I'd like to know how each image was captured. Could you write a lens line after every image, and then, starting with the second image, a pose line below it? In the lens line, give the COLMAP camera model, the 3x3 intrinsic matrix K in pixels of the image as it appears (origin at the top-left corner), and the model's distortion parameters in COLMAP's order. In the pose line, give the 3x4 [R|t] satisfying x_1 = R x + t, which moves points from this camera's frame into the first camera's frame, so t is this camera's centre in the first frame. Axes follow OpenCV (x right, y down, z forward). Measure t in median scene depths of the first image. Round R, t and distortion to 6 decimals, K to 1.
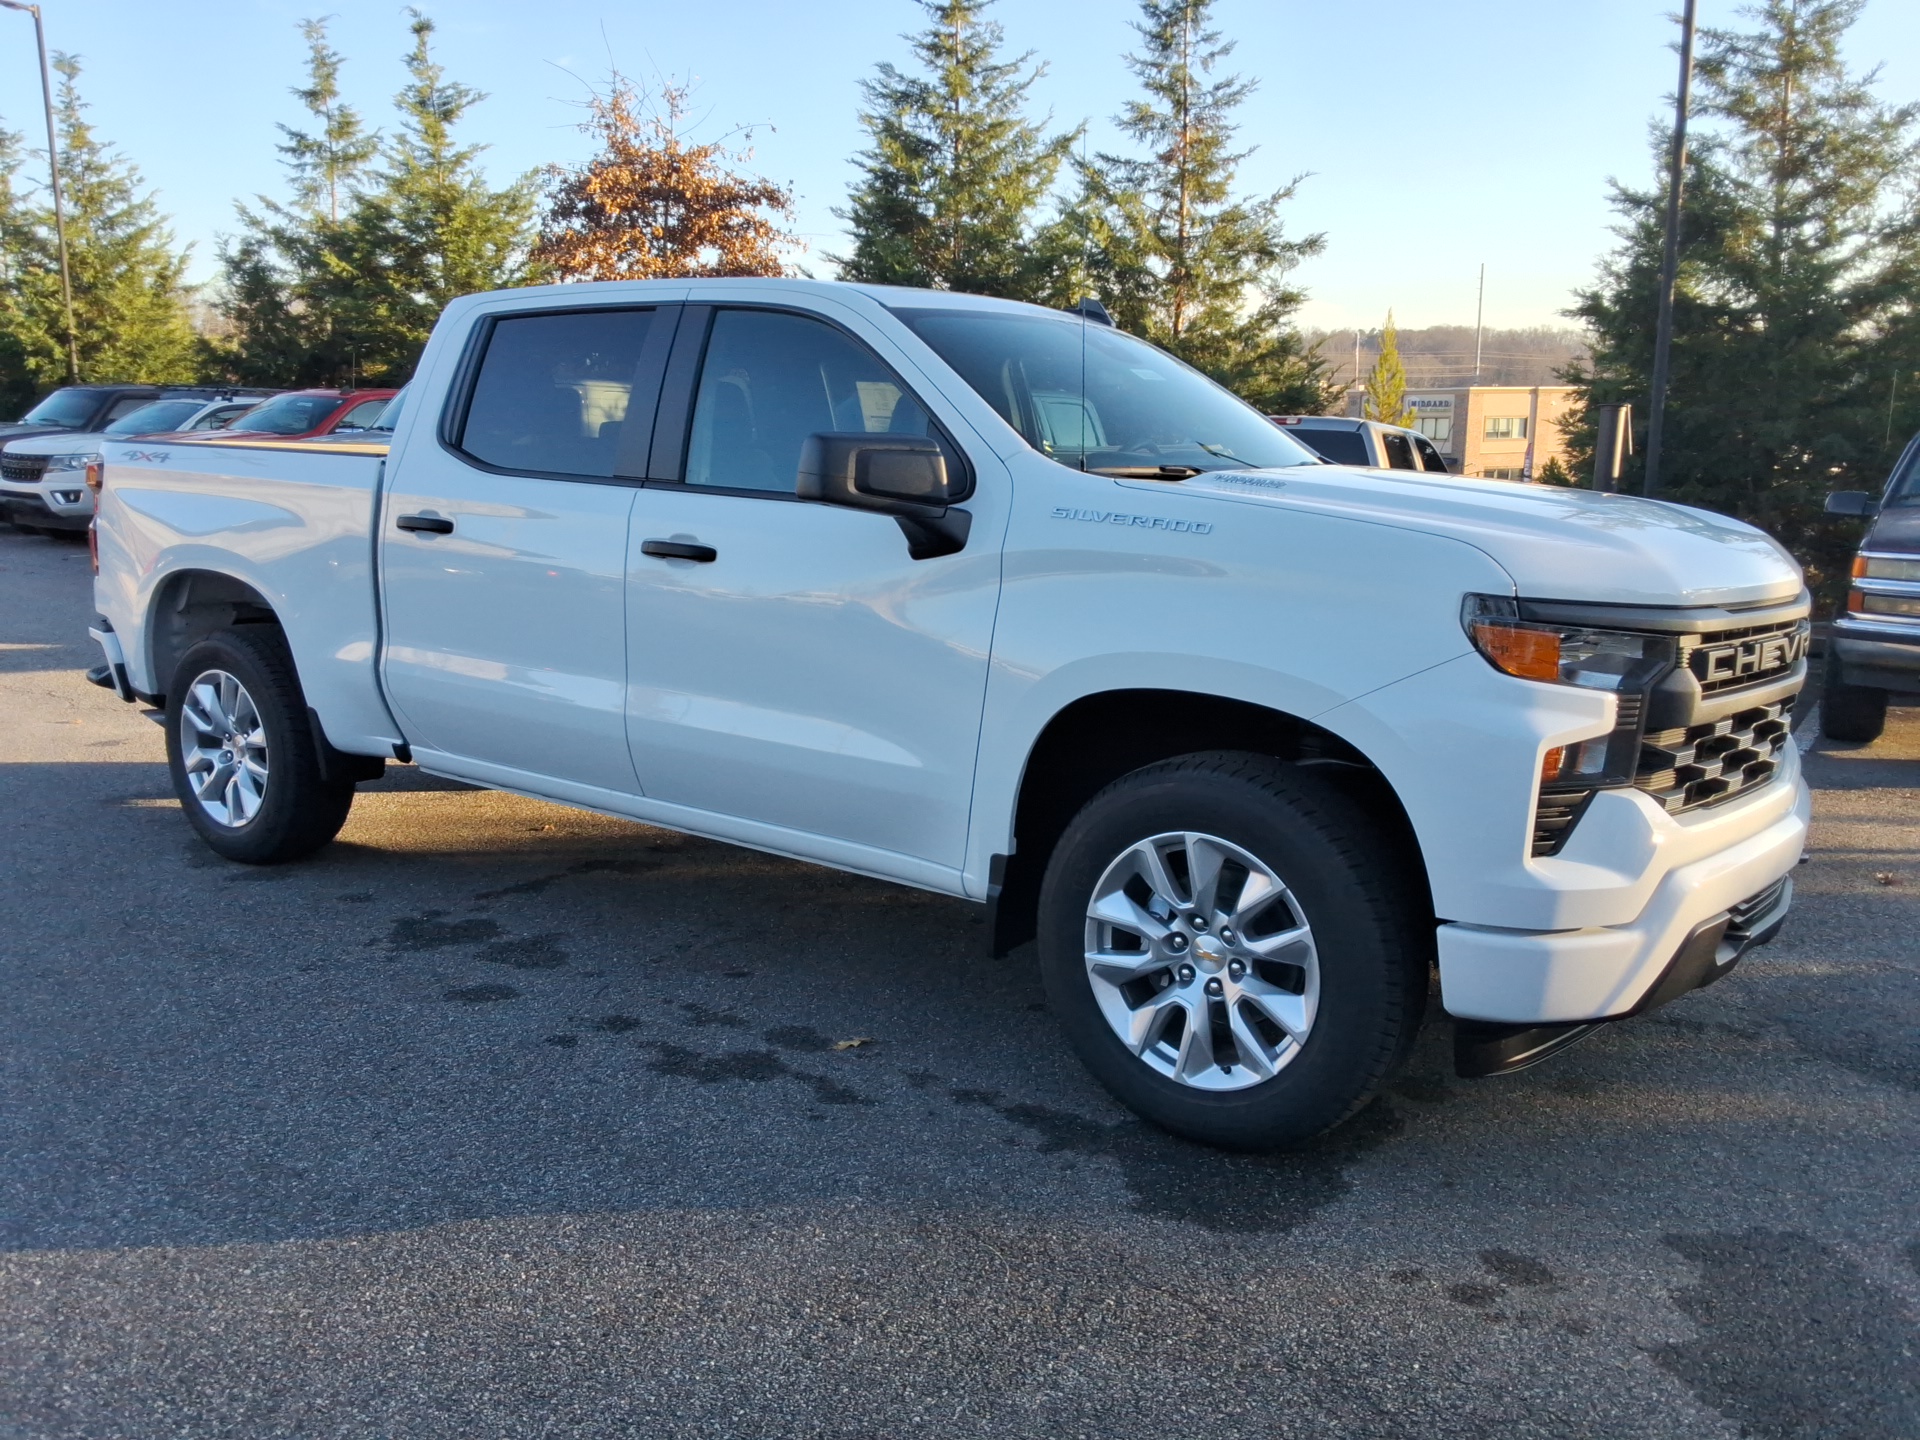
lens RADIAL K [[1507.4, 0, 960.0], [0, 1507.4, 720.0], [0, 0, 1]] dist [0.099213, -0.124312]
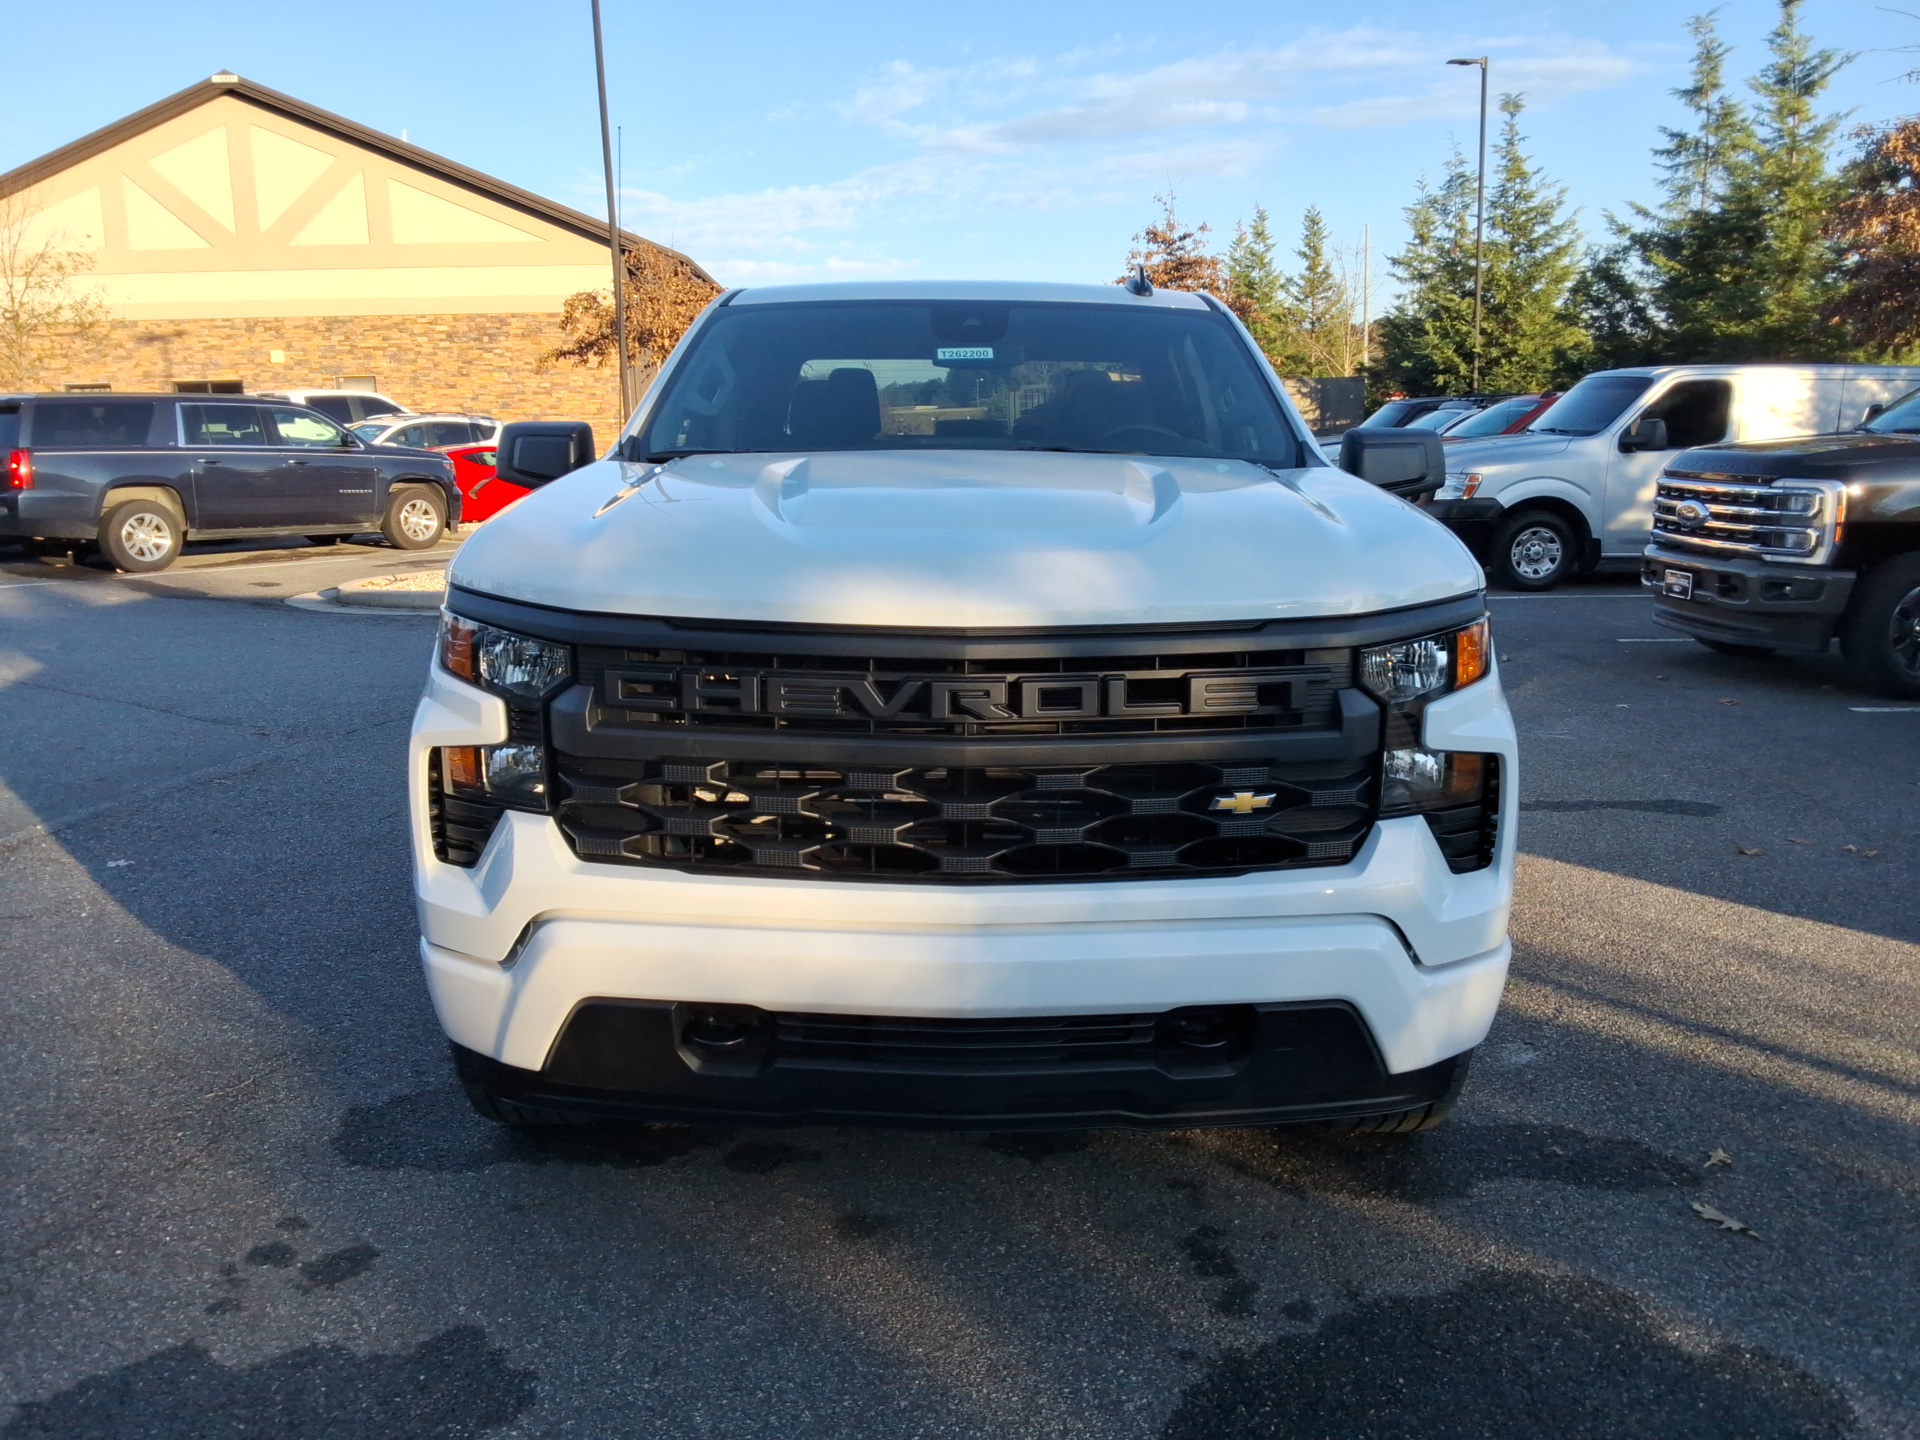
lens RADIAL K [[1519.1, 0, 960.0], [0, 1519.1, 720.0], [0, 0, 1]] dist [0.061907, -0.102322]
pose [[0.583372, 0.133681, -0.801128, 0.137660], [-0.137996, 0.988335, 0.064433, -0.010251], [0.800396, 0.072964, 0.595014, 0.074435]]
